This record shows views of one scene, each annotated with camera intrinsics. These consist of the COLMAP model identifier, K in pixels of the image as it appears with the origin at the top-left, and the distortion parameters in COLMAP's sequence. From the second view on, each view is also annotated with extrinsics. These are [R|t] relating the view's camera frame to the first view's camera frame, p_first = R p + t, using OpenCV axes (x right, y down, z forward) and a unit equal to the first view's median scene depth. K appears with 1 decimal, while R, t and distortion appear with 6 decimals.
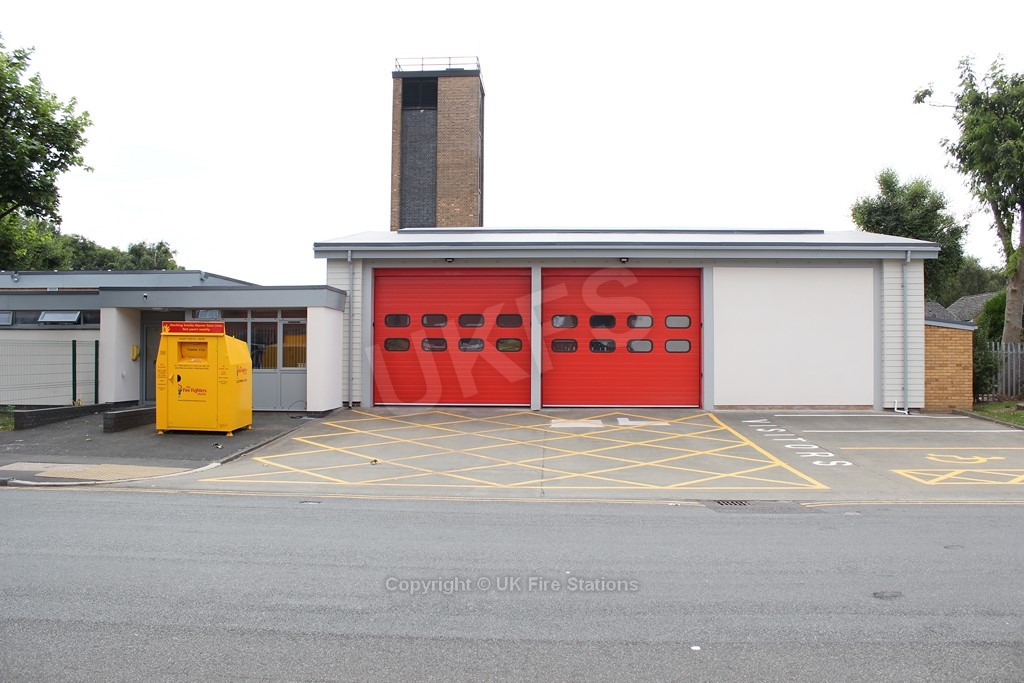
lens RADIAL K [[853.1, 0, 510.8], [0, 853.1, 342.6], [0, 0, 1]] dist [-0.155773, 0.132888]
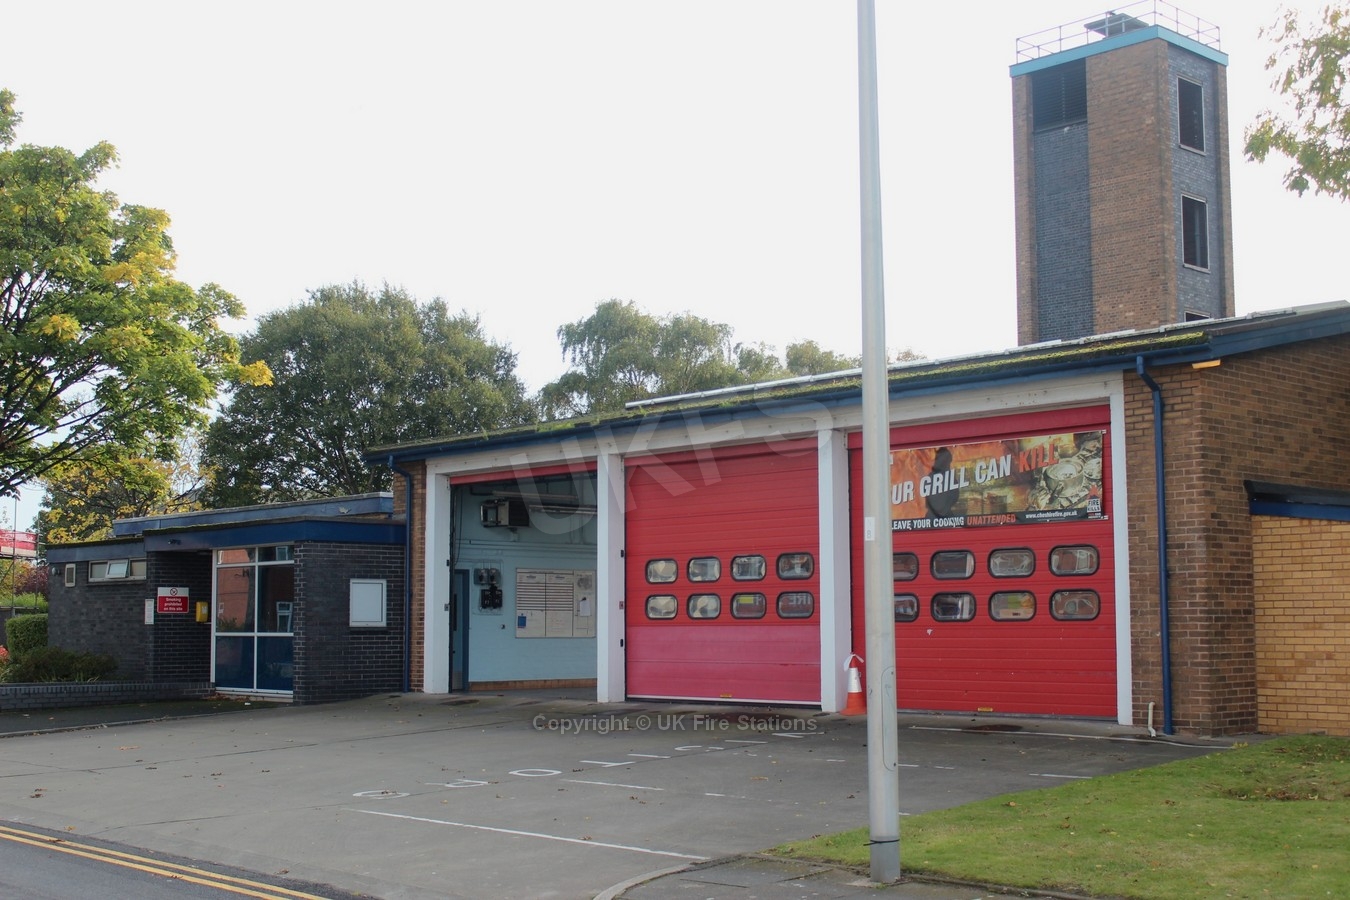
lens RADIAL K [[1742.2, 0, 656.8], [0, 1742.2, 452.9], [0, 0, 1]] dist [-0.051891, 0.000000]
pose [[0.713135, -0.076623, -0.696827, 0.878658], [0.020514, 0.995864, -0.088511, 0.015177], [0.700727, 0.048826, 0.711757, 0.183570]]
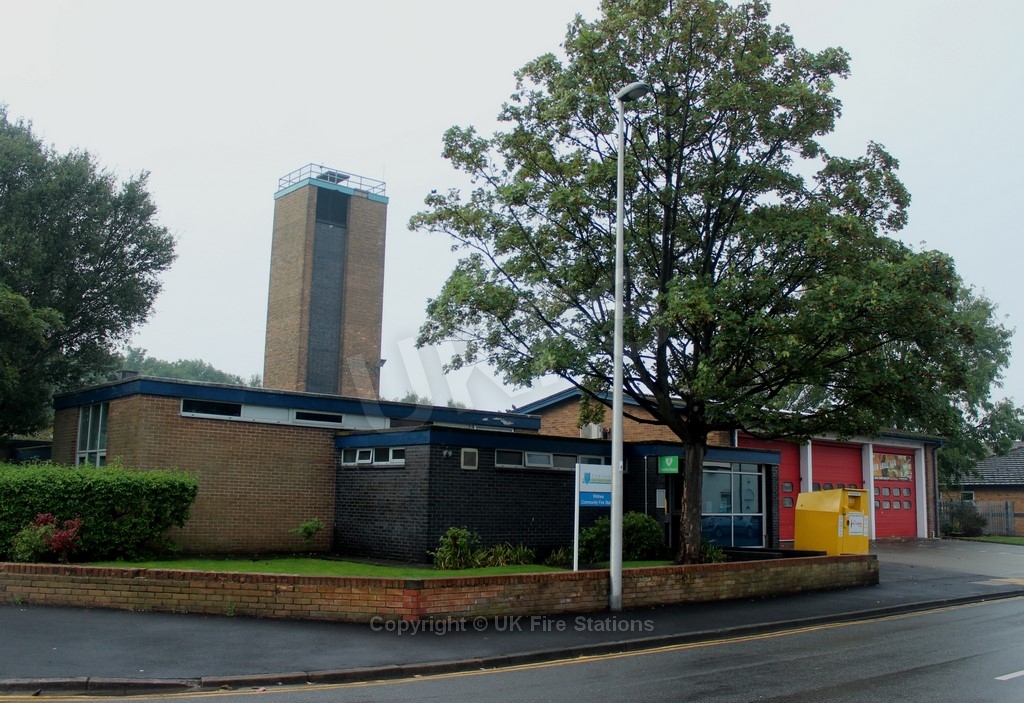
lens RADIAL K [[992.1, 0, 521.6], [0, 992.1, 334.4], [0, 0, 1]] dist [-0.120054, 0.000000]
pose [[0.712903, 0.127942, 0.689493, -1.396359], [-0.031194, 0.988028, -0.151086, -0.000342], [-0.700569, 0.086201, 0.708359, 0.193508]]
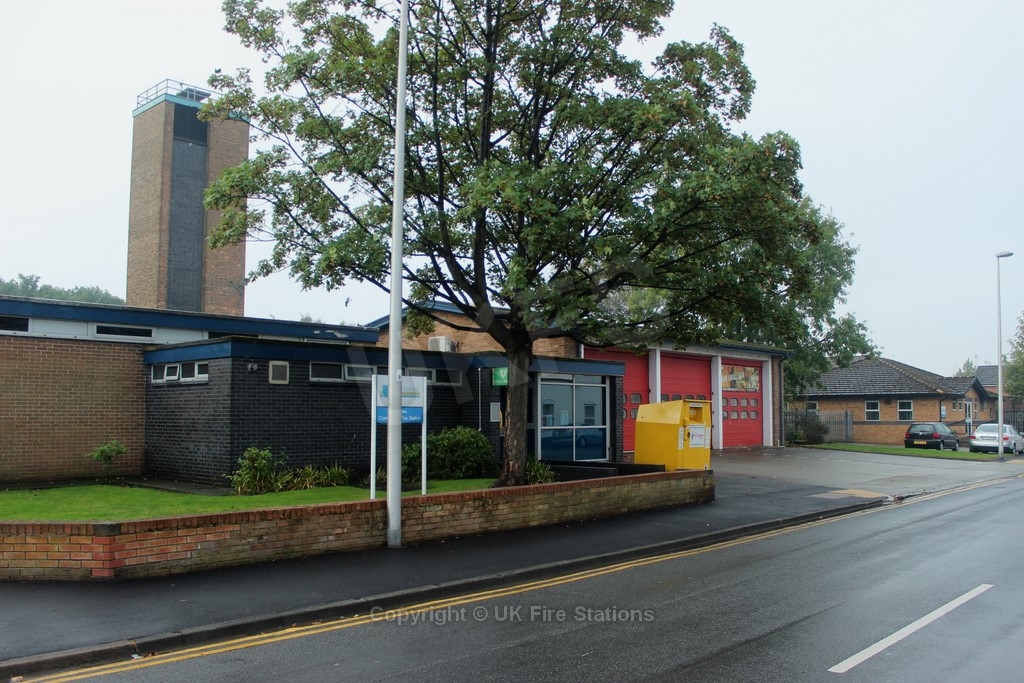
lens RADIAL K [[892.4, 0, 522.2], [0, 892.4, 366.0], [0, 0, 1]] dist [-0.143852, 0.100963]
pose [[0.632612, 0.038827, 0.773495, -1.212613], [-0.012653, 0.999127, -0.039805, -0.002244], [-0.774365, 0.015394, 0.632551, 0.259542]]
